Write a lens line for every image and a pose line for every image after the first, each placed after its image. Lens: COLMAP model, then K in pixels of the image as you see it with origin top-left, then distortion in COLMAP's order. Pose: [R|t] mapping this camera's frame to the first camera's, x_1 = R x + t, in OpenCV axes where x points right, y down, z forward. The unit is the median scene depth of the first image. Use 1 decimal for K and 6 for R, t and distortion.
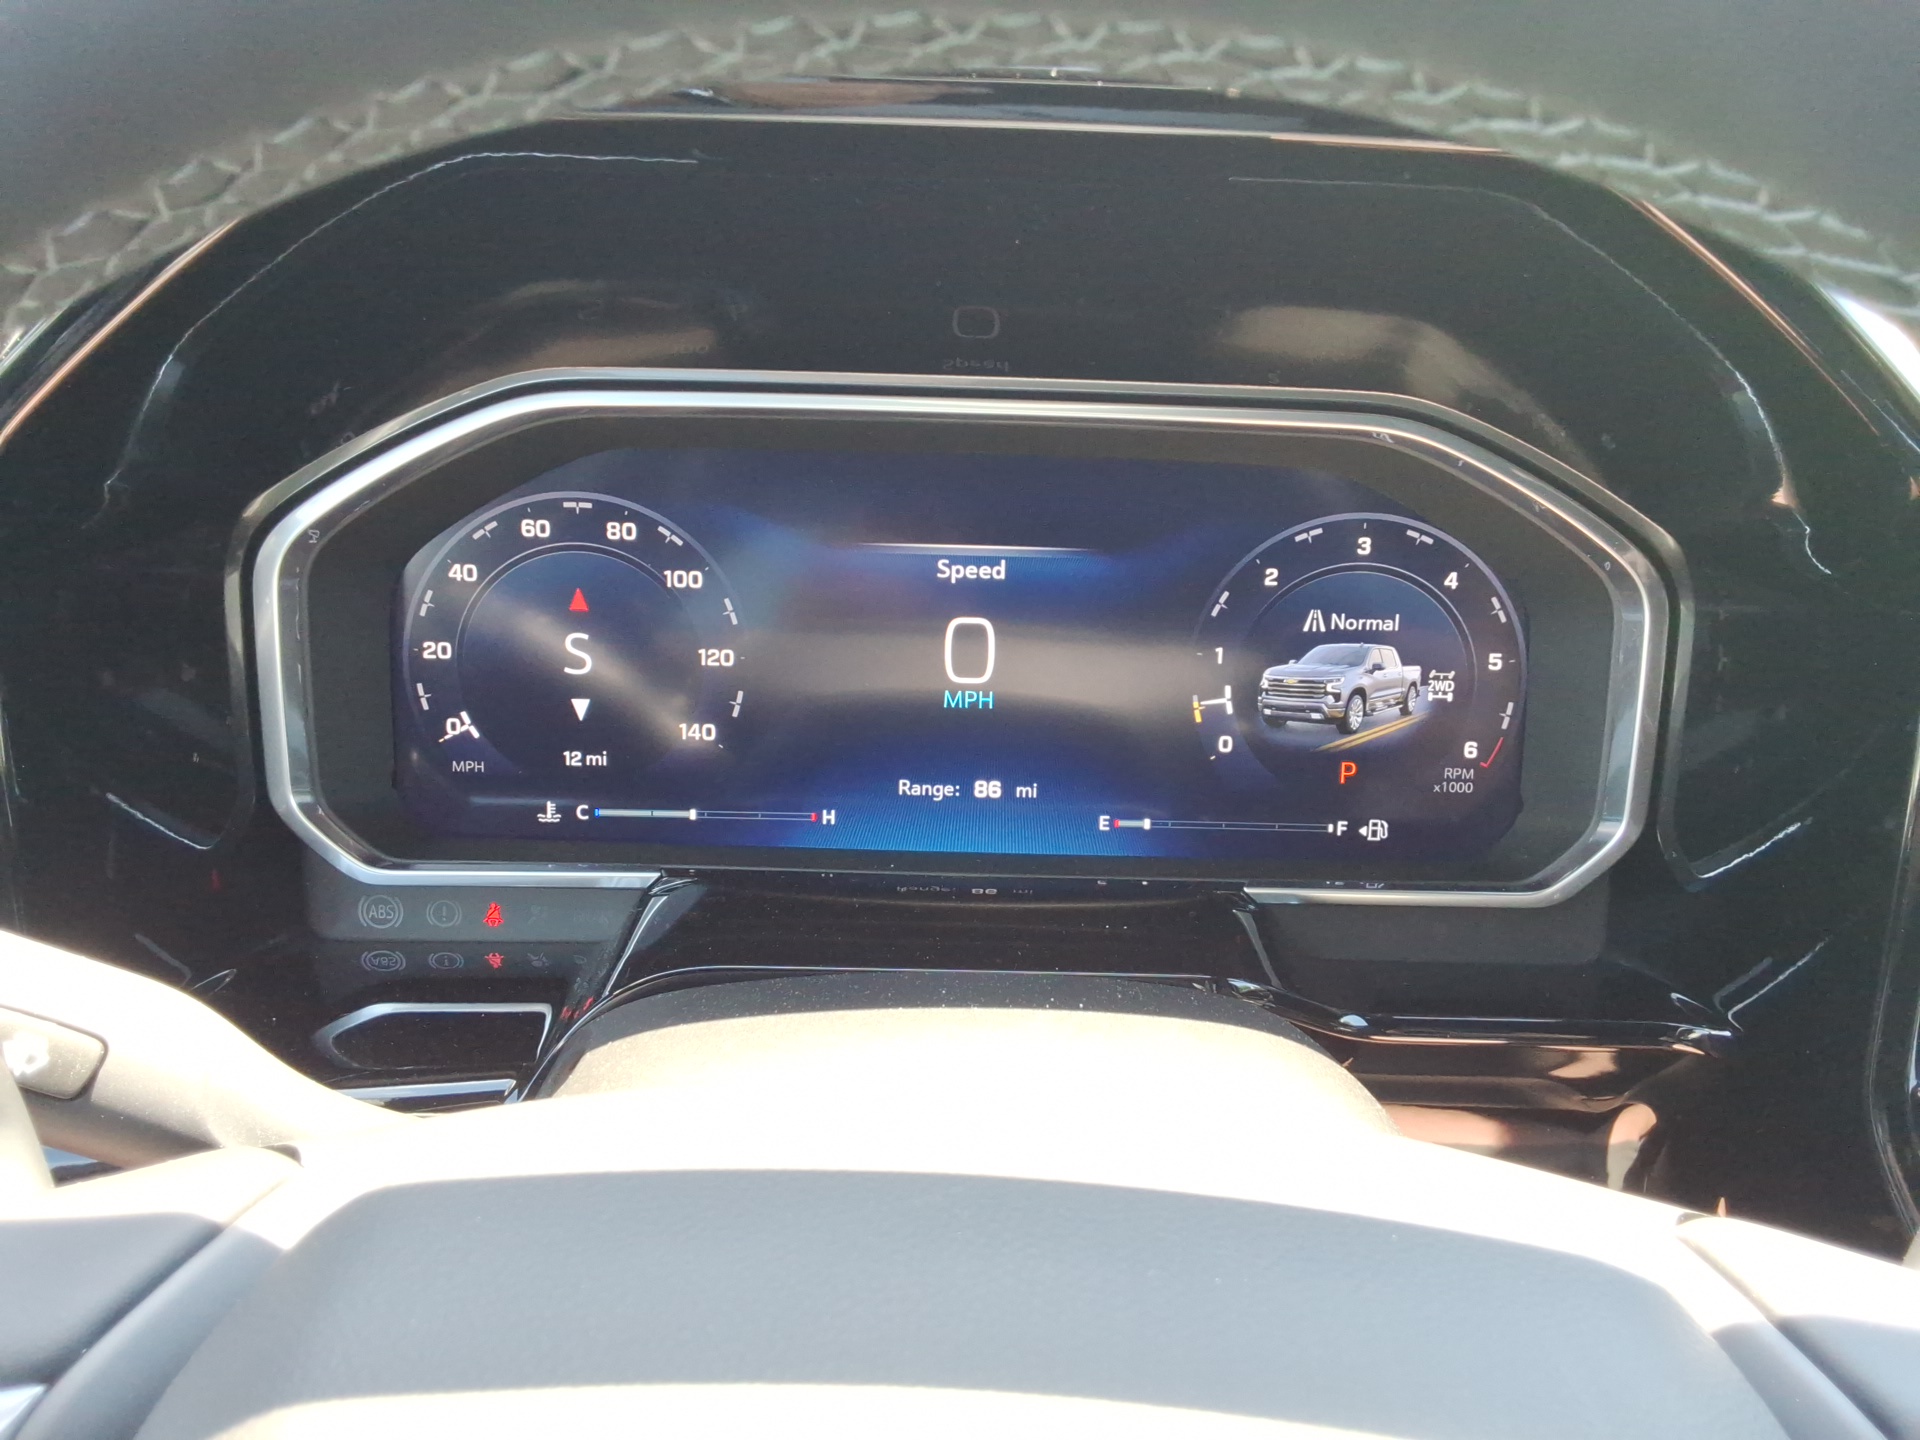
lens RADIAL K [[1555.1, 0, 967.3], [0, 1555.1, 702.6], [0, 0, 1]] dist [0.102490, -0.158279]
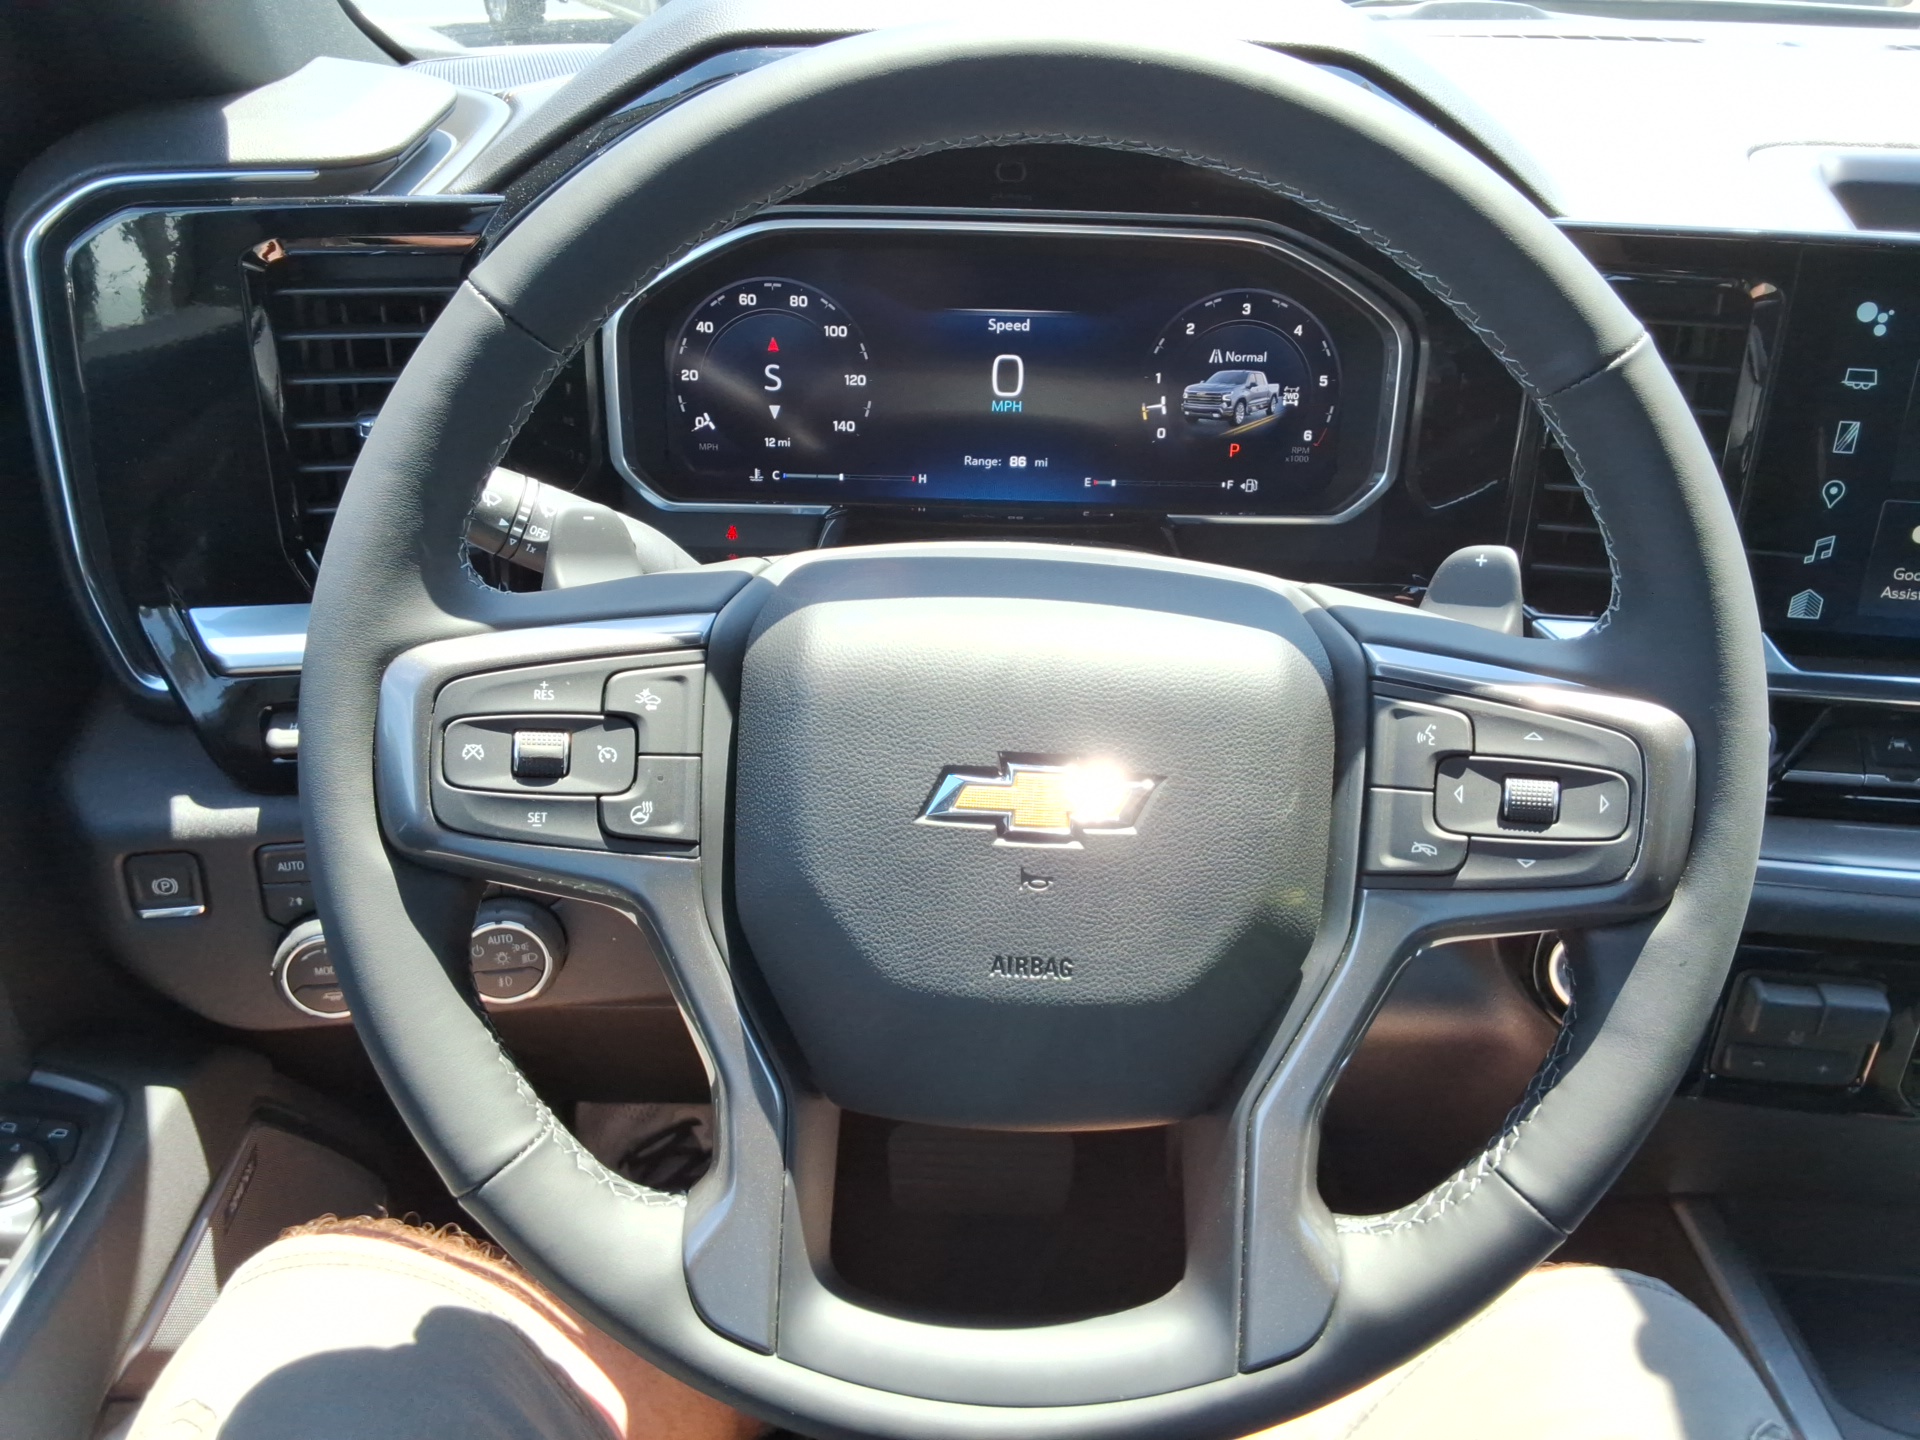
lens RADIAL K [[1555.1, 0, 974.3], [0, 1555.1, 717.0], [0, 0, 1]] dist [0.102490, -0.158279]
pose [[0.999964, -0.003648, 0.007690, -0.047850], [0.002379, 0.987274, 0.159011, 0.060410], [-0.008172, -0.158987, 0.987247, -0.693668]]
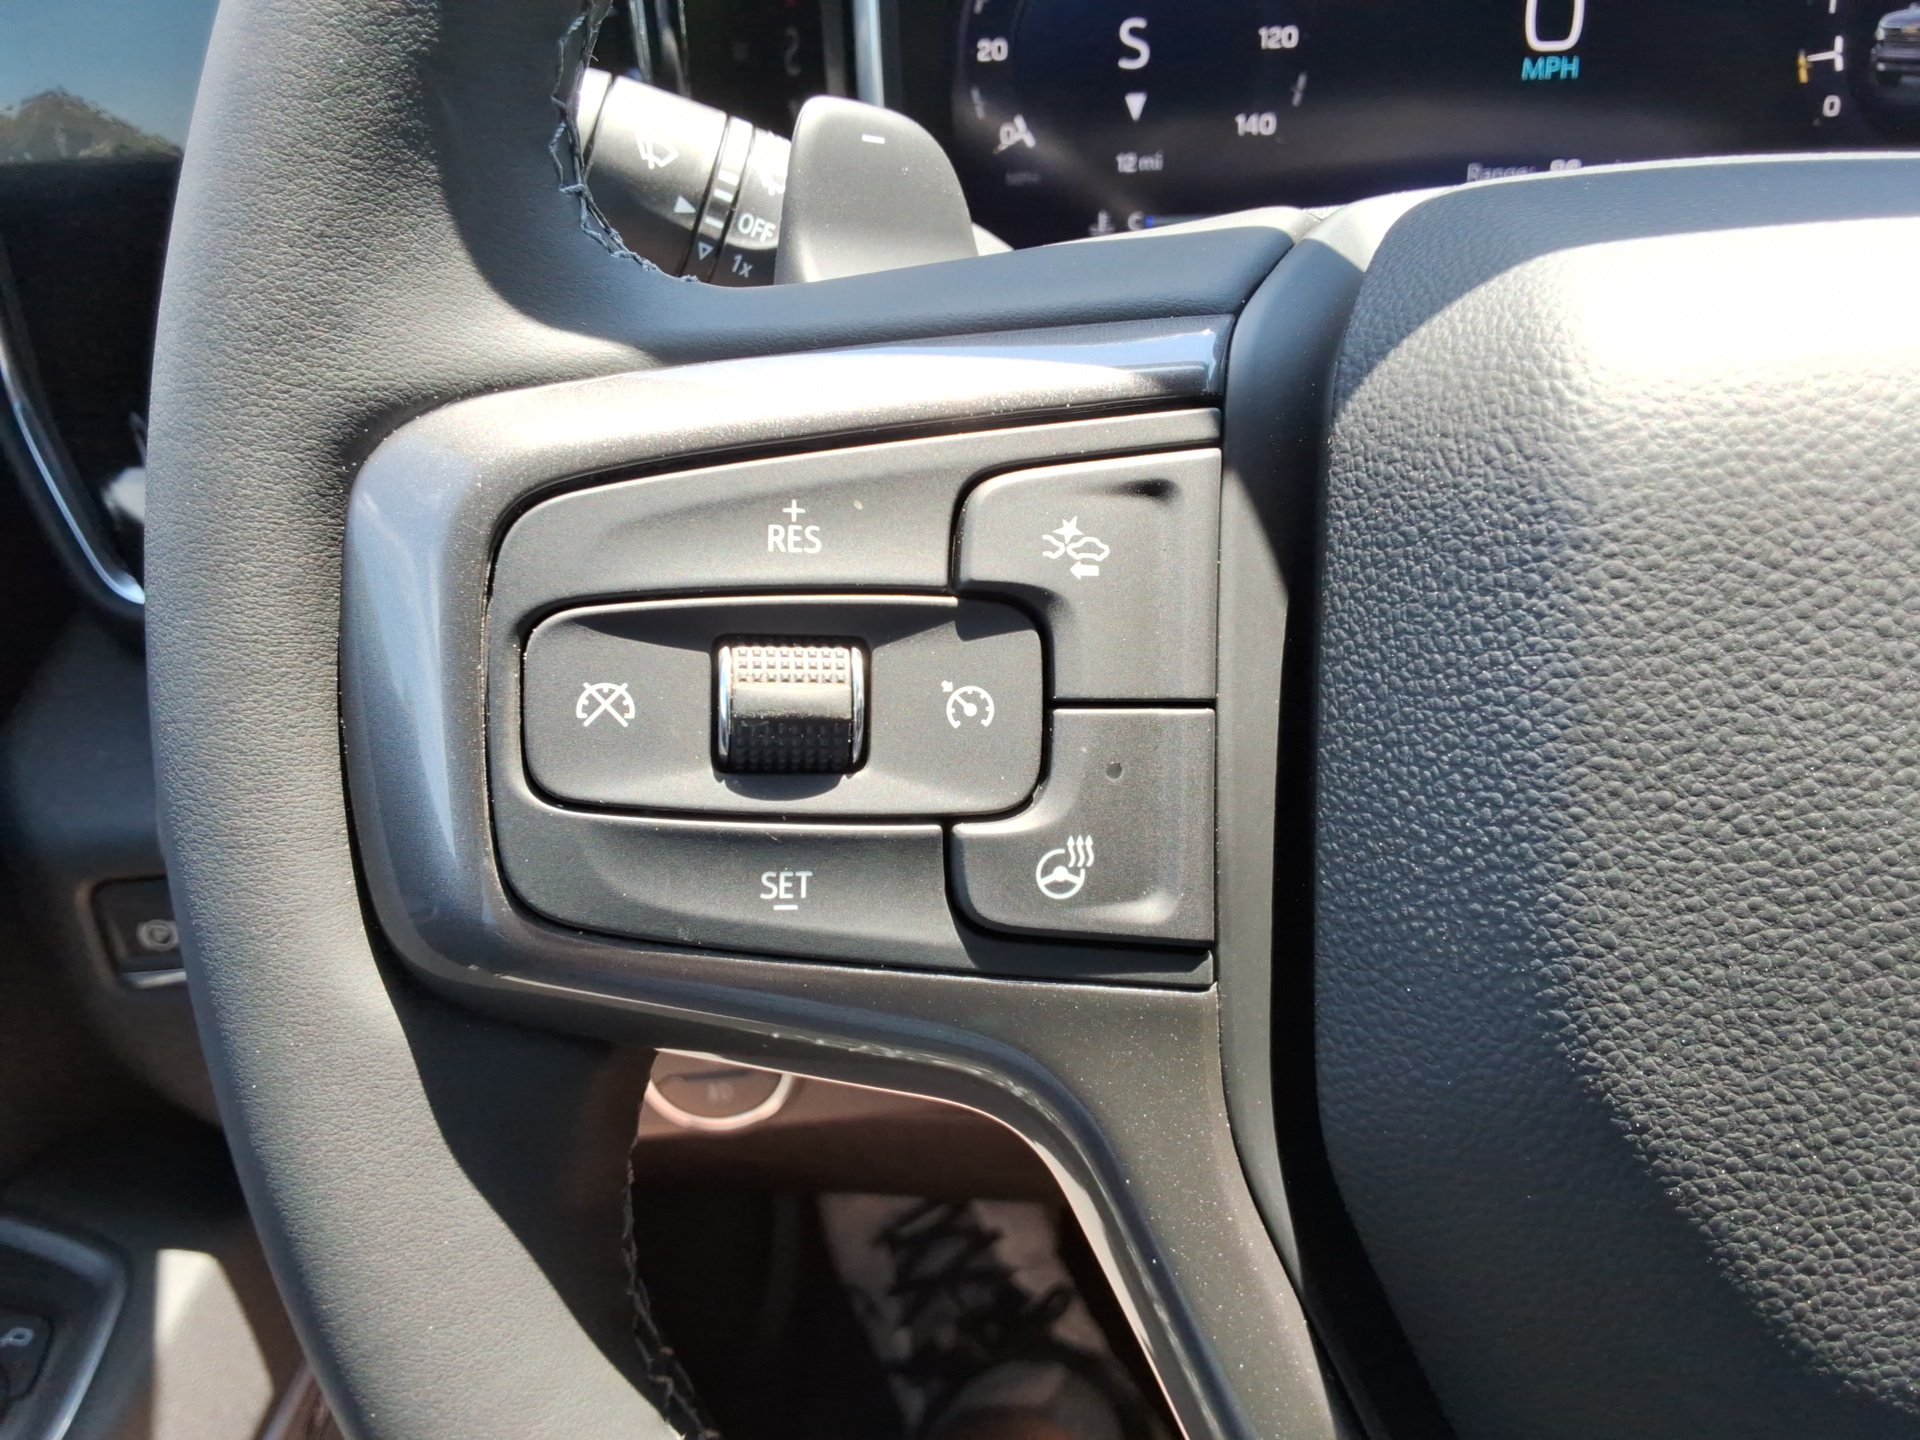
lens RADIAL K [[1555.1, 0, 966.4], [0, 1555.1, 739.4], [0, 0, 1]] dist [0.102490, -0.158279]
pose [[0.992094, -0.016955, -0.124343, -0.234481], [0.042798, 0.977143, 0.208229, 0.177959], [0.117970, -0.211905, 0.970144, -0.044239]]
